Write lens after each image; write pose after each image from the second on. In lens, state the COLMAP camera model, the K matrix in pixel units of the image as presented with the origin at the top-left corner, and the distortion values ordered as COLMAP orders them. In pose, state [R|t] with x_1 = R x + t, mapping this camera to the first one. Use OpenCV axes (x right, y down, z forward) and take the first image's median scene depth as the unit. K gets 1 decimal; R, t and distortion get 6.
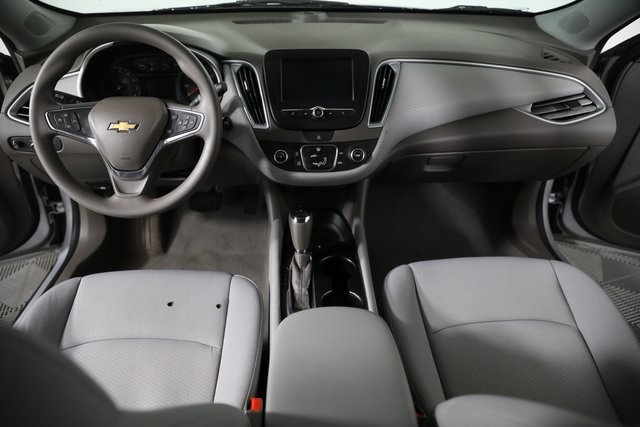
lens RADIAL K [[432.7, 0, 320.0], [0, 432.7, 213.5], [0, 0, 1]] dist [-0.104421, 0.074332]
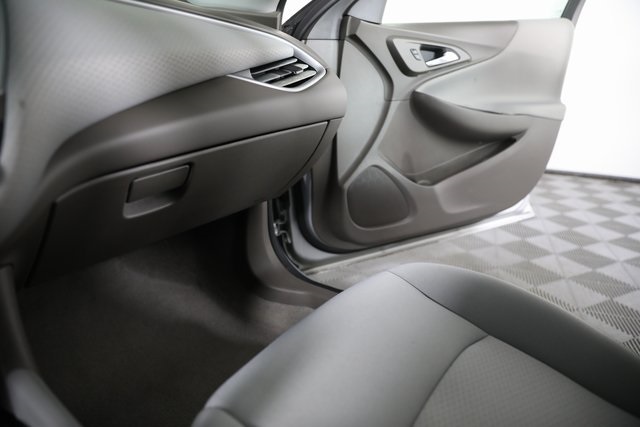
lens RADIAL K [[432.7, 0, 320.0], [0, 432.7, 213.5], [0, 0, 1]] dist [-0.104421, 0.074332]
pose [[0.619863, -0.262583, 0.739473, 0.024868], [0.438342, 0.897485, -0.048747, 0.022378], [-0.650866, 0.354359, 0.671419, 0.625789]]
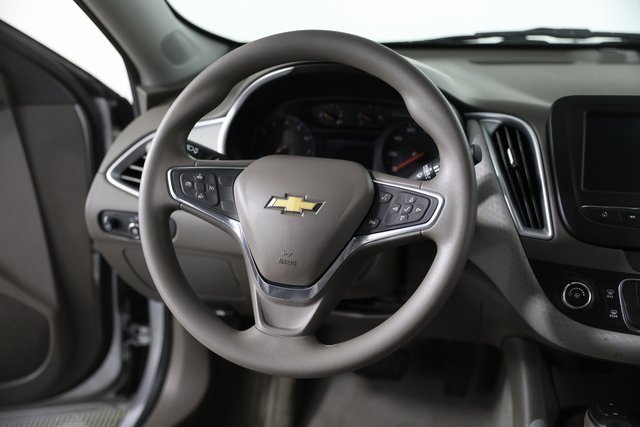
lens RADIAL K [[660.7, 0, 320.0], [0, 660.7, 213.5], [0, 0, 1]] dist [-0.011013, -0.009530]
pose [[0.952537, 0.079930, -0.293744, -0.151835], [-0.152511, 0.960388, -0.233226, 0.000044], [0.263466, 0.266955, 0.926995, 0.184169]]
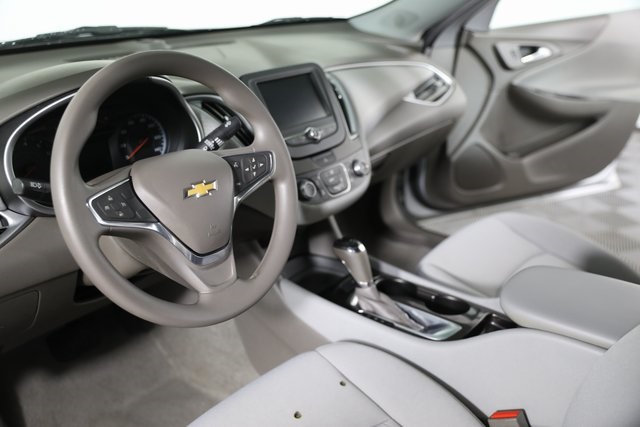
lens RADIAL K [[592.1, 0, 320.0], [0, 592.1, 213.5], [0, 0, 1]] dist [0.010977, 0.009795]
pose [[0.673027, -0.292607, 0.679275, -0.856453], [0.406408, 0.913646, -0.009104, -0.067729], [-0.617953, 0.282191, 0.733827, 0.140040]]
